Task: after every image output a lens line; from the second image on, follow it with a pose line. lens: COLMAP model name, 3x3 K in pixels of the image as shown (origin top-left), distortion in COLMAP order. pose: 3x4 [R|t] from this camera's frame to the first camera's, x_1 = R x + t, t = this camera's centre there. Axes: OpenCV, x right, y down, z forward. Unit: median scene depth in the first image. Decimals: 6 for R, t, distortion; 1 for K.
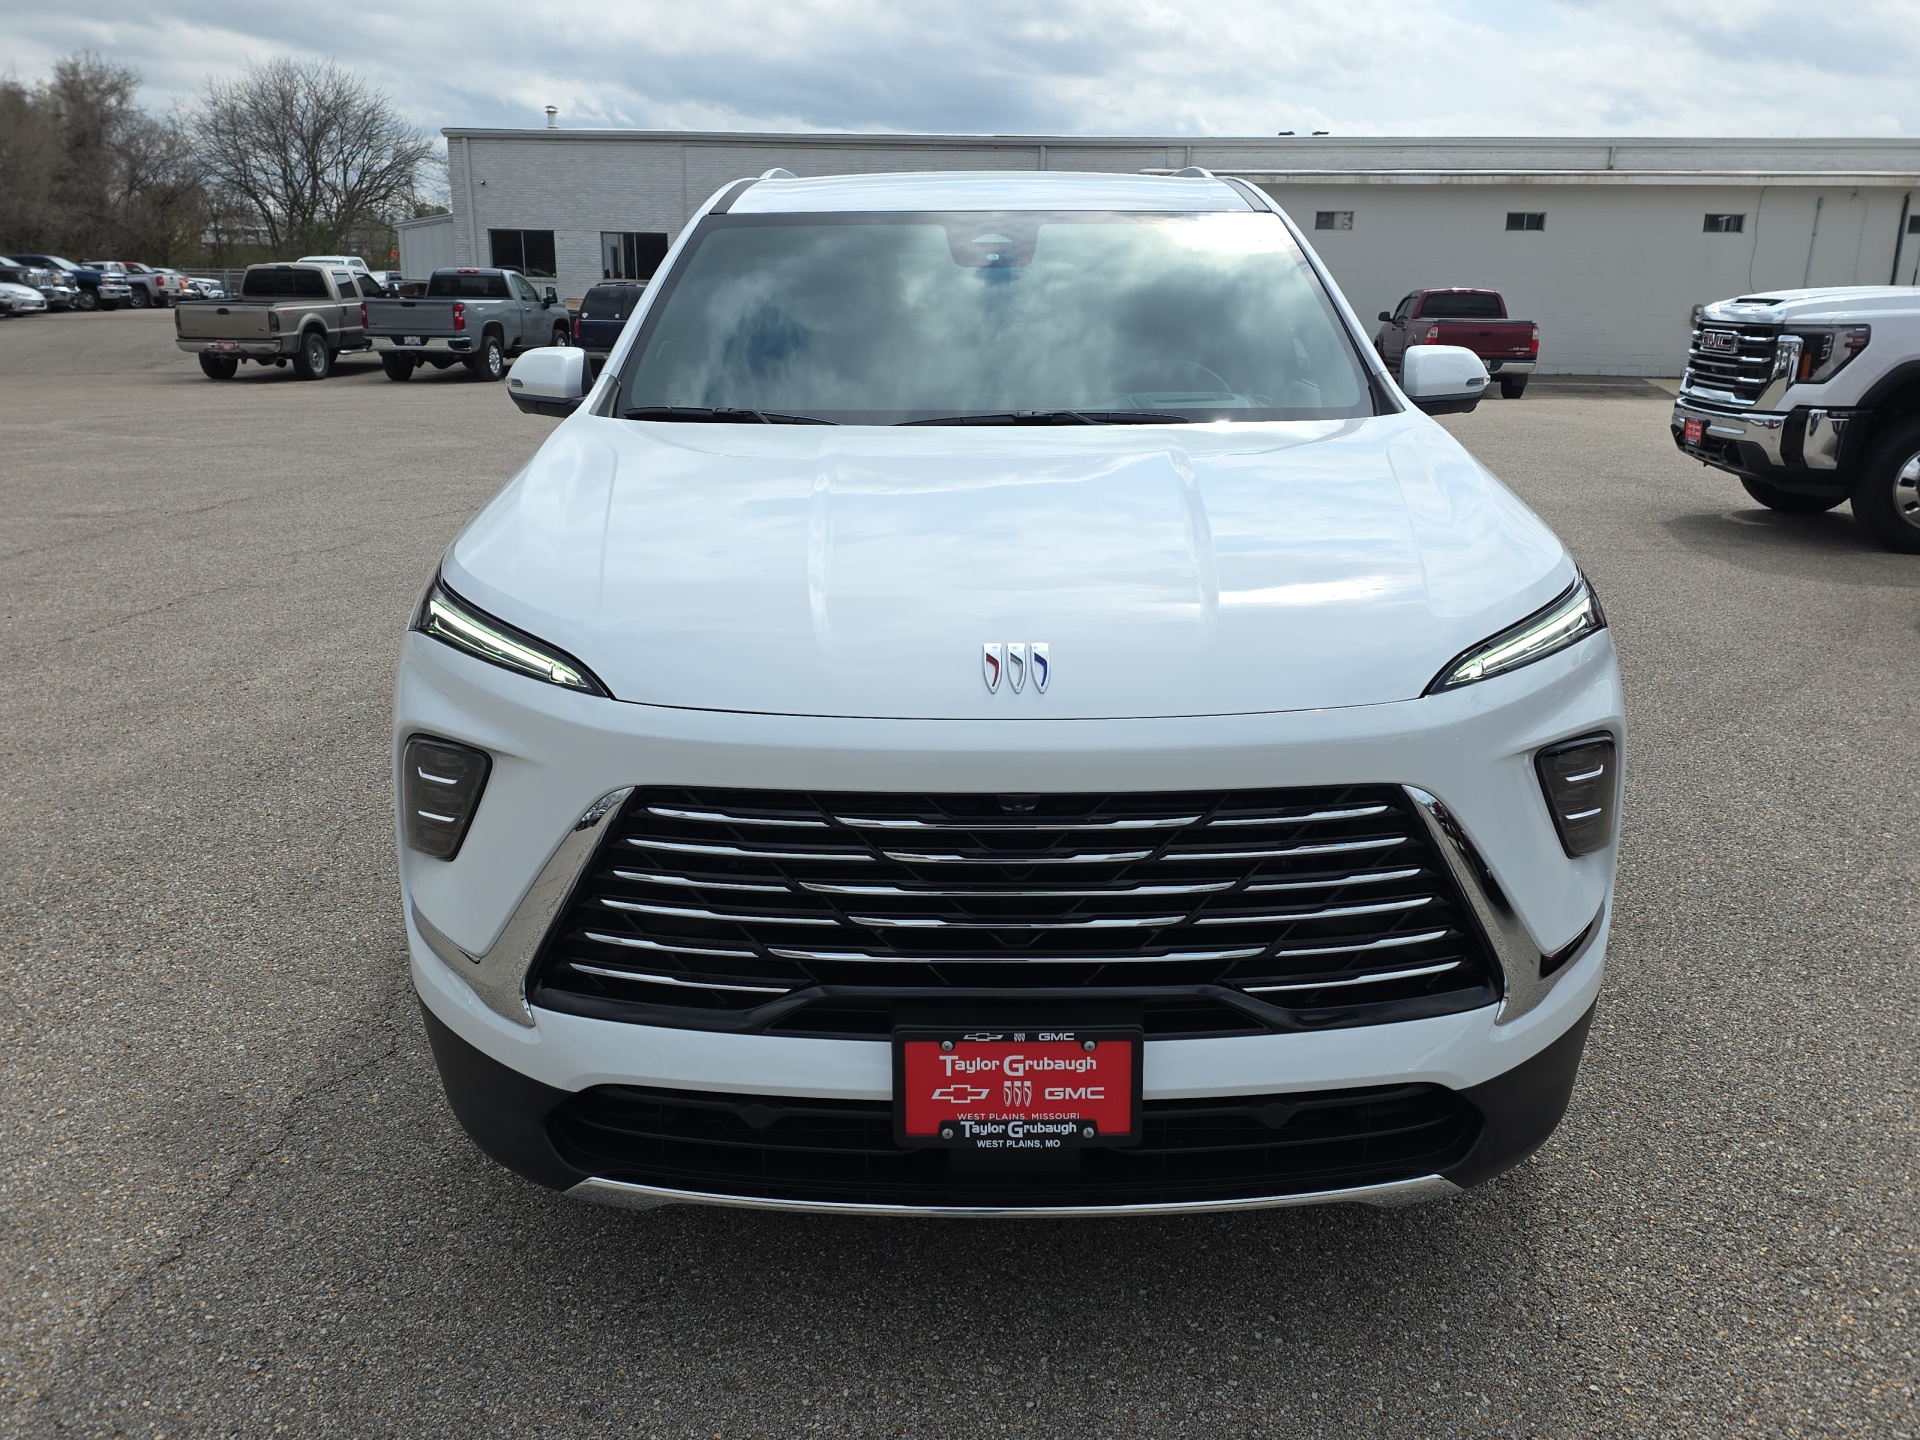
lens RADIAL K [[1585.6, 0, 954.4], [0, 1585.6, 712.4], [0, 0, 1]] dist [0.118616, -0.148227]
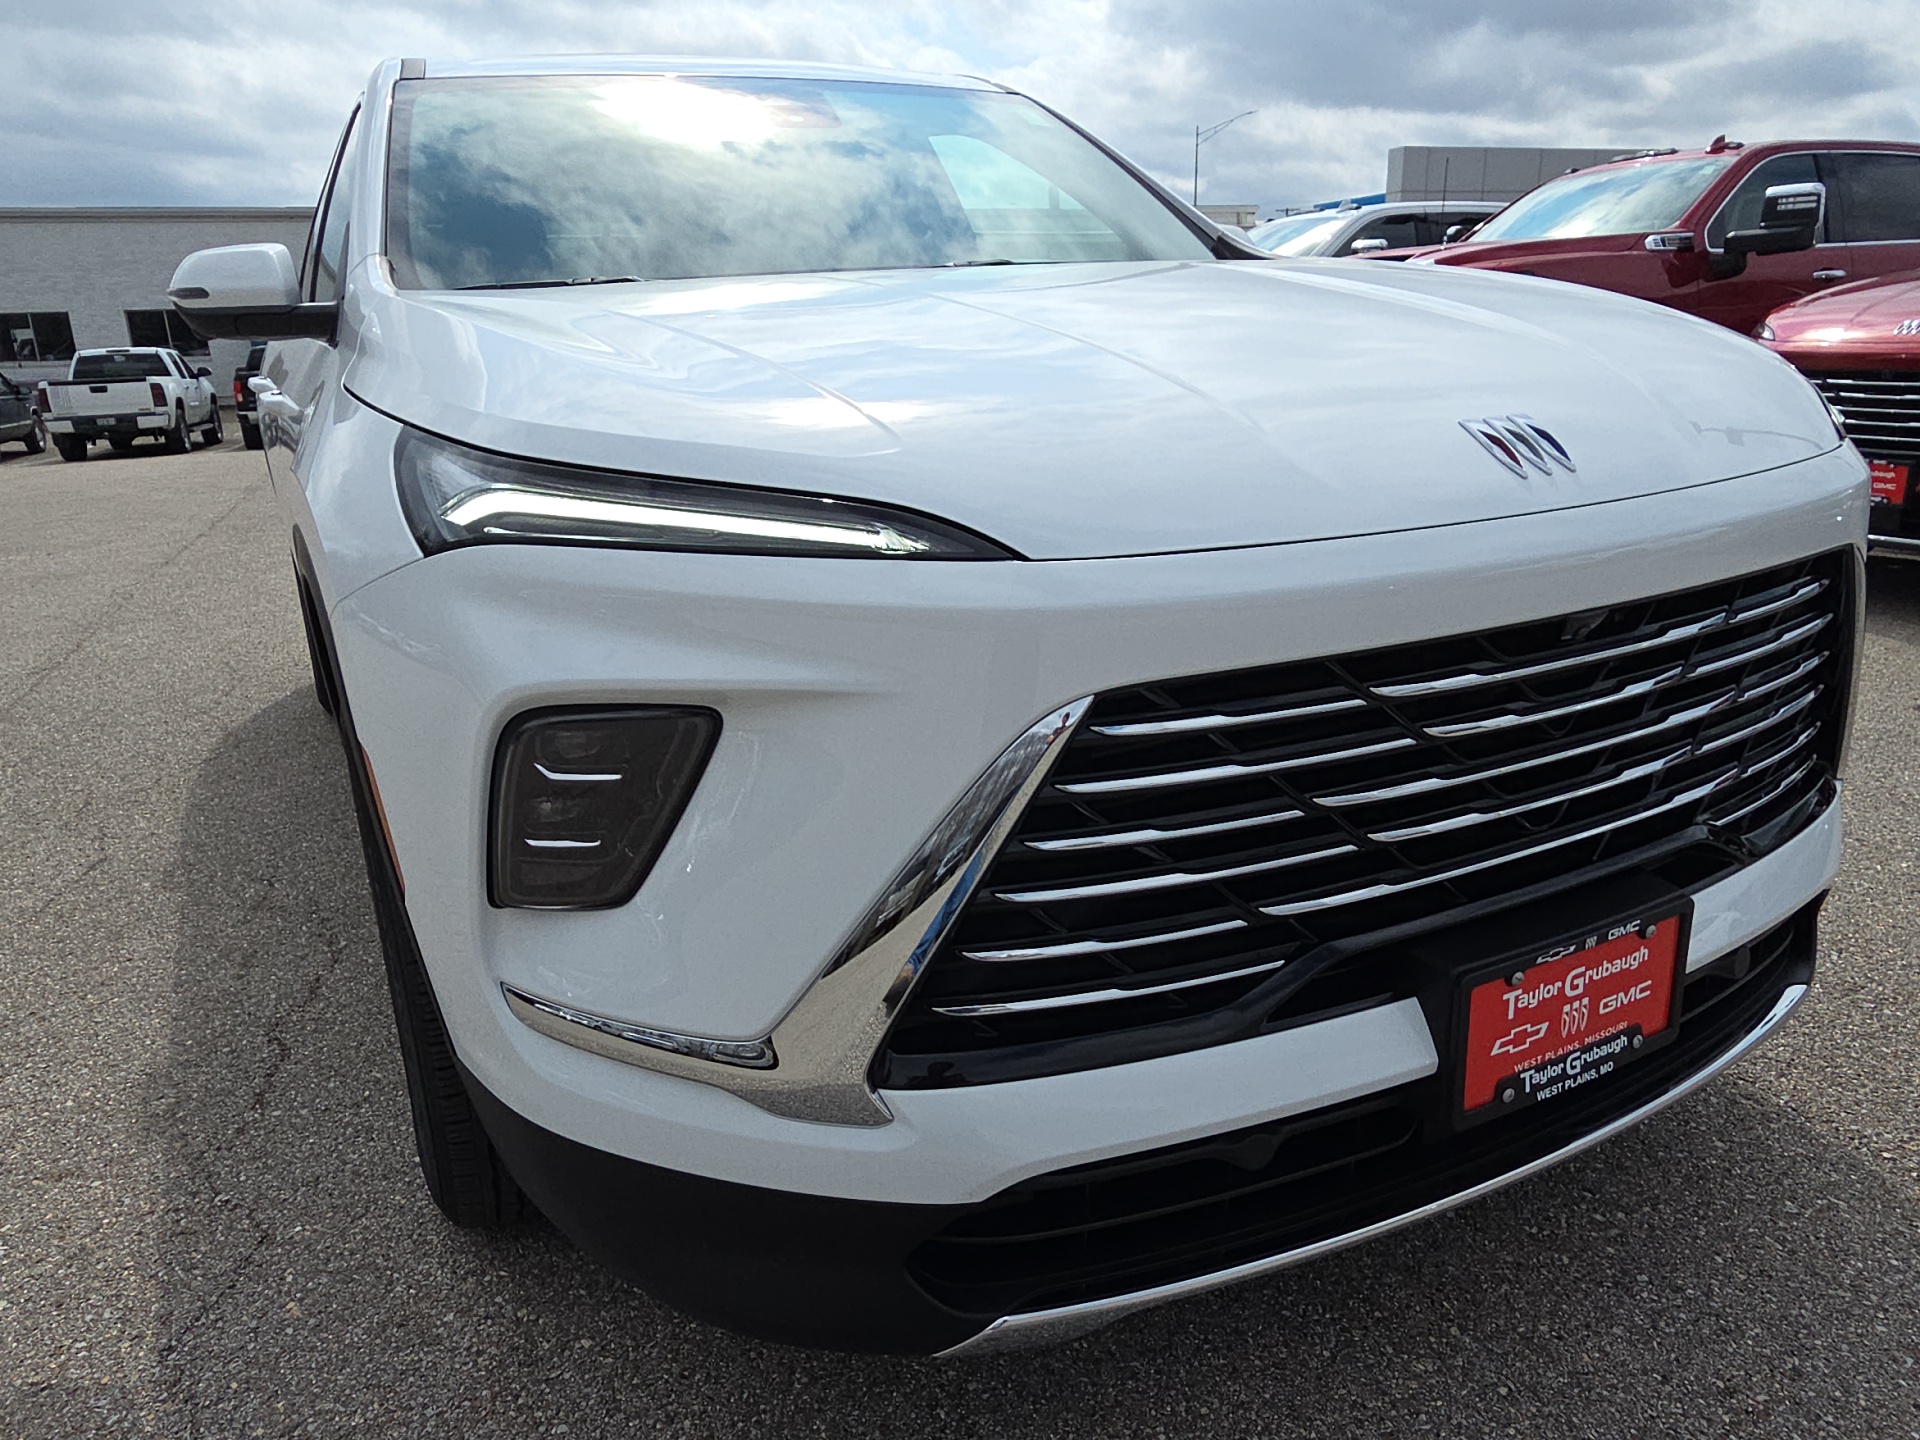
lens RADIAL K [[1328.7, 0, 938.9], [0, 1328.7, 741.4], [0, 0, 1]] dist [0.002887, 0.001973]
pose [[0.887869, -0.176463, 0.424912, -0.468036], [0.165951, 0.984185, 0.061965, 0.021782], [-0.429127, 0.015498, 0.903111, 0.556687]]
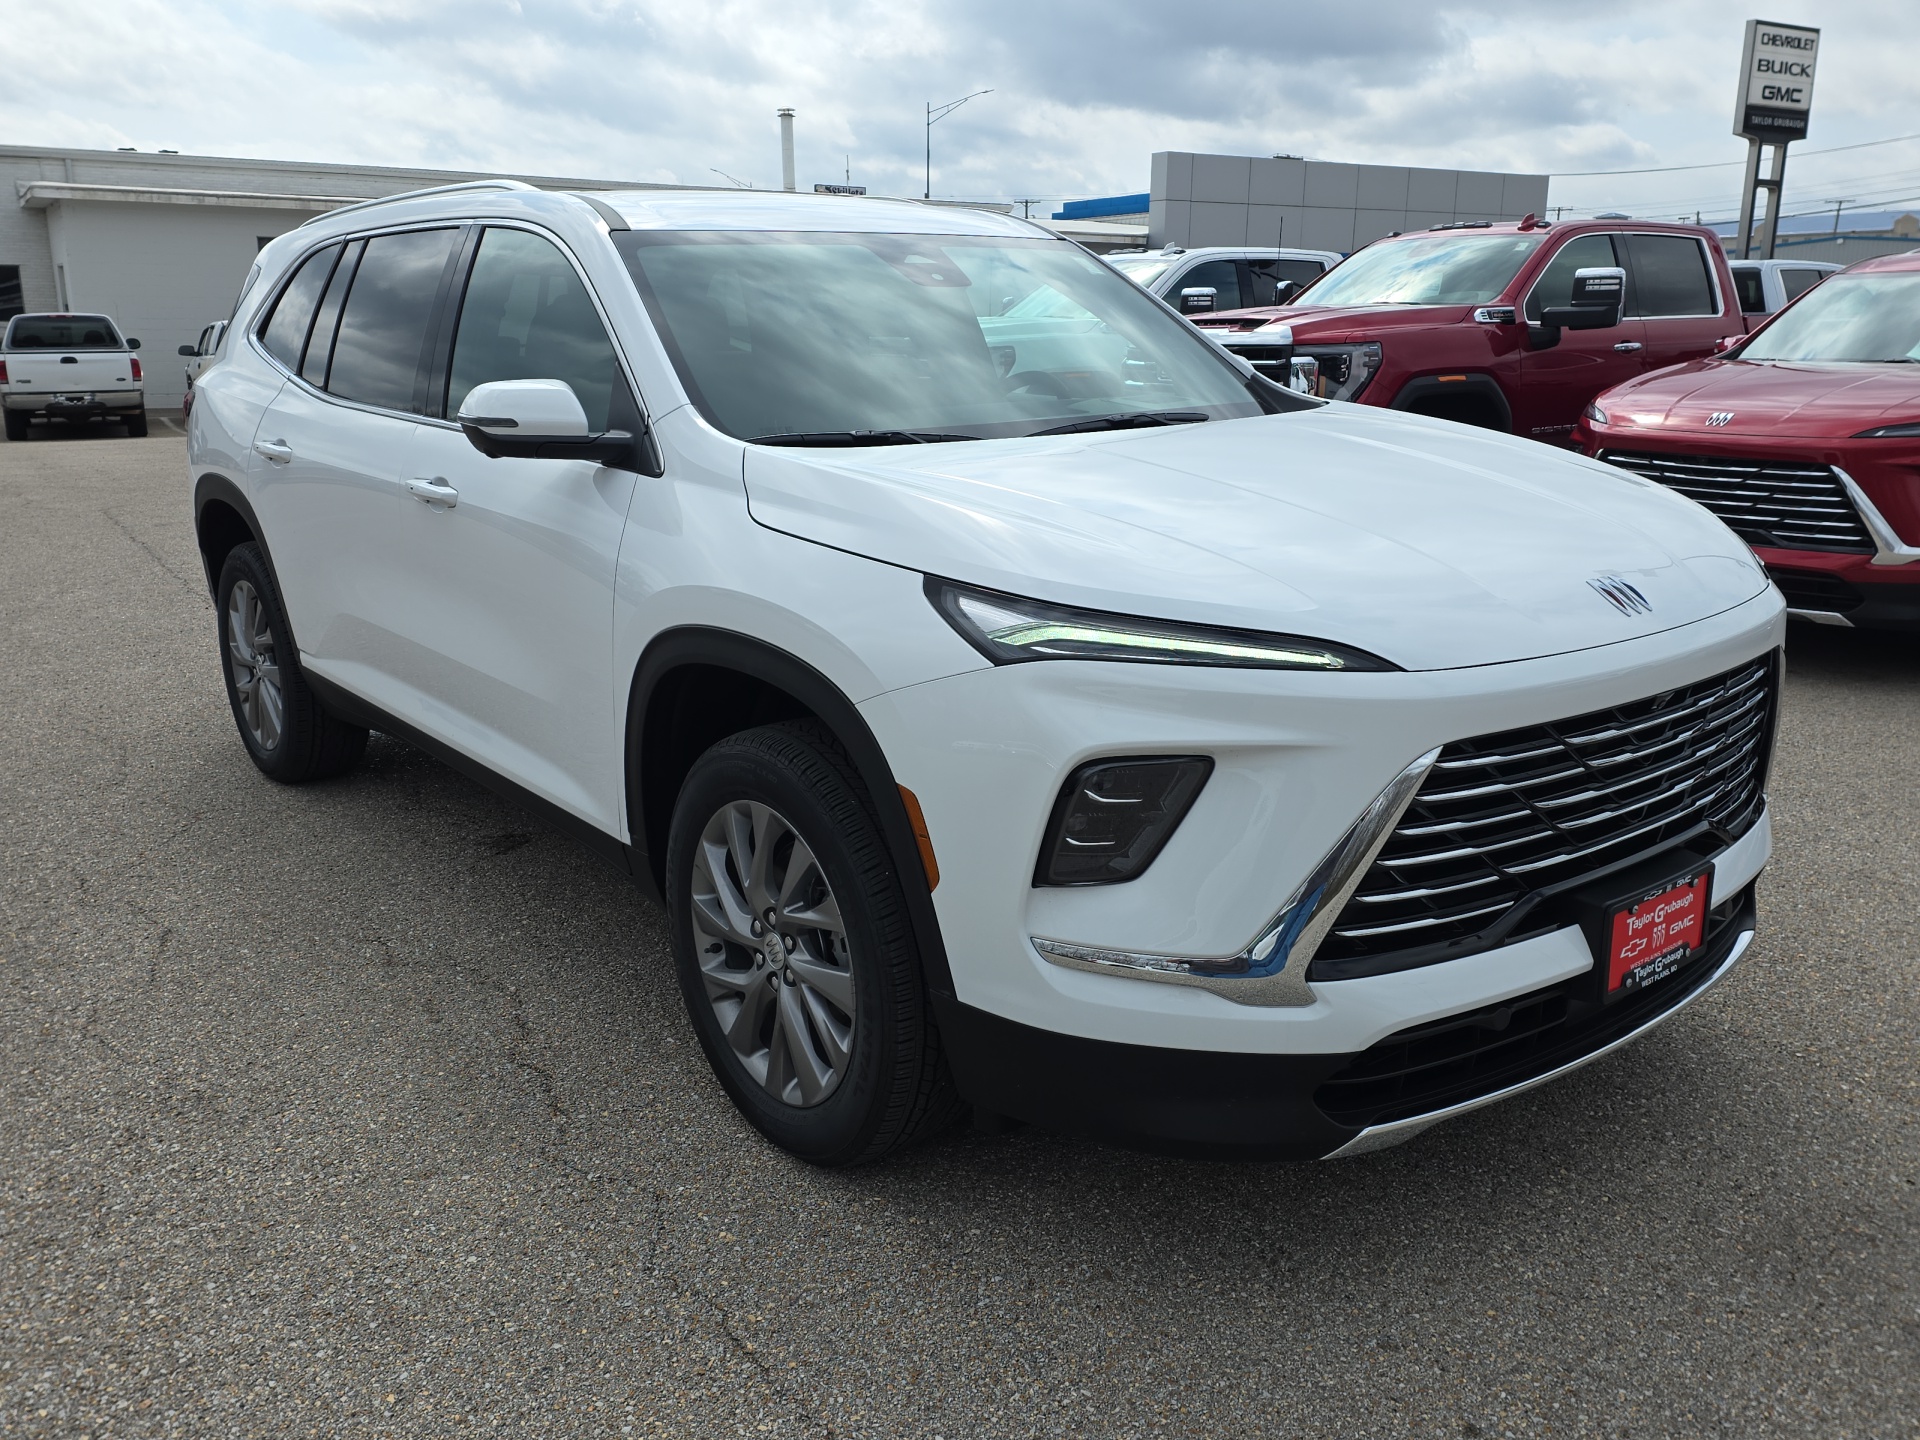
lens RADIAL K [[1585.6, 0, 954.4], [0, 1585.6, 712.4], [0, 0, 1]] dist [0.118616, -0.148227]
pose [[0.773293, -0.162875, 0.612772, -1.123198], [0.174115, 0.983839, 0.041778, -0.080599], [-0.609673, 0.074387, 0.789155, 0.325706]]
